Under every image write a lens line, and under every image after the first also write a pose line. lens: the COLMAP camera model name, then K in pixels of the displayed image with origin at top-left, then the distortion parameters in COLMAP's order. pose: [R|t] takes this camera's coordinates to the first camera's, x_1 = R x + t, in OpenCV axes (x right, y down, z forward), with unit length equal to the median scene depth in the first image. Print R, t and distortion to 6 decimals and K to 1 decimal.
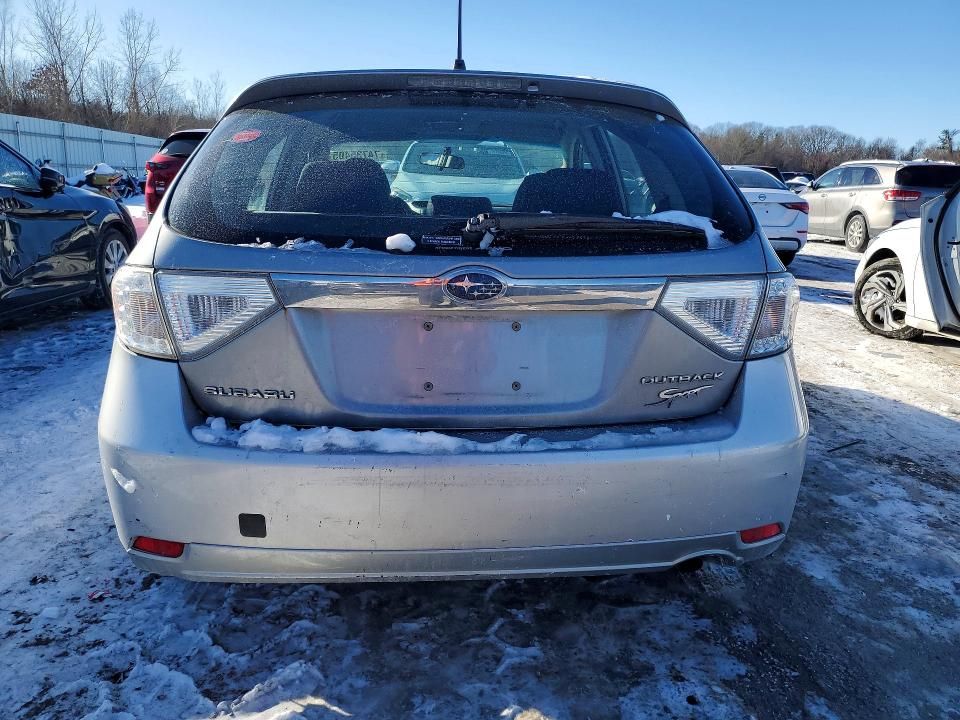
lens RADIAL K [[780.8, 0, 479.9], [0, 780.8, 360.9], [0, 0, 1]] dist [0.013609, -0.002179]
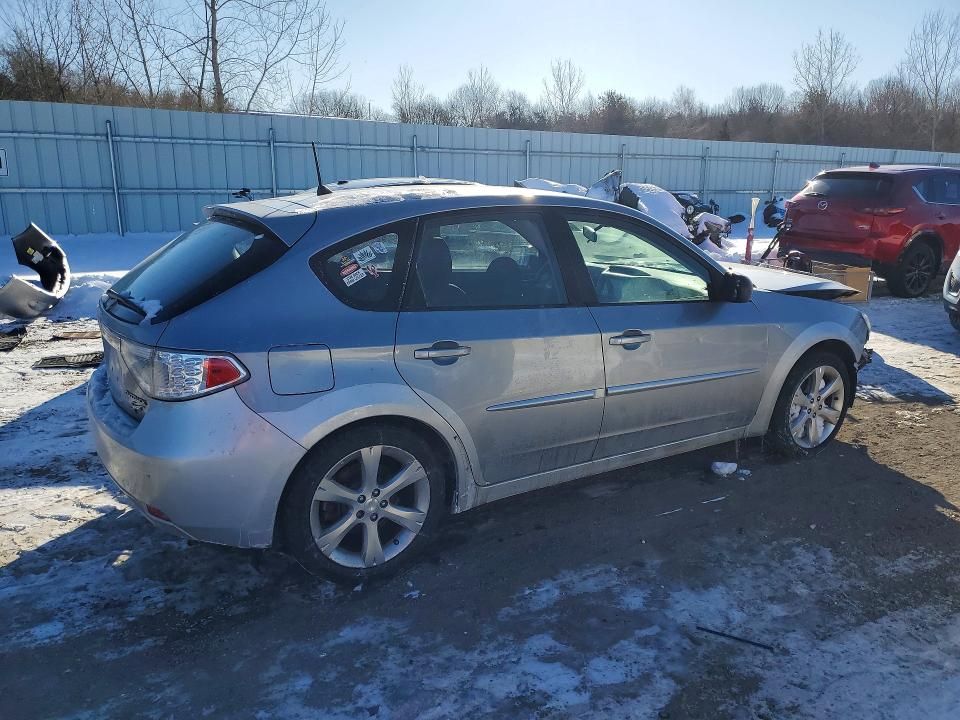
lens RADIAL K [[780.8, 0, 483.8], [0, 780.8, 363.0], [0, 0, 1]] dist [0.013609, -0.002179]
pose [[0.435433, 0.198103, -0.878153, 1.572746], [-0.199334, 0.972489, 0.120545, -0.309074], [0.877875, 0.122557, 0.462943, 0.663529]]
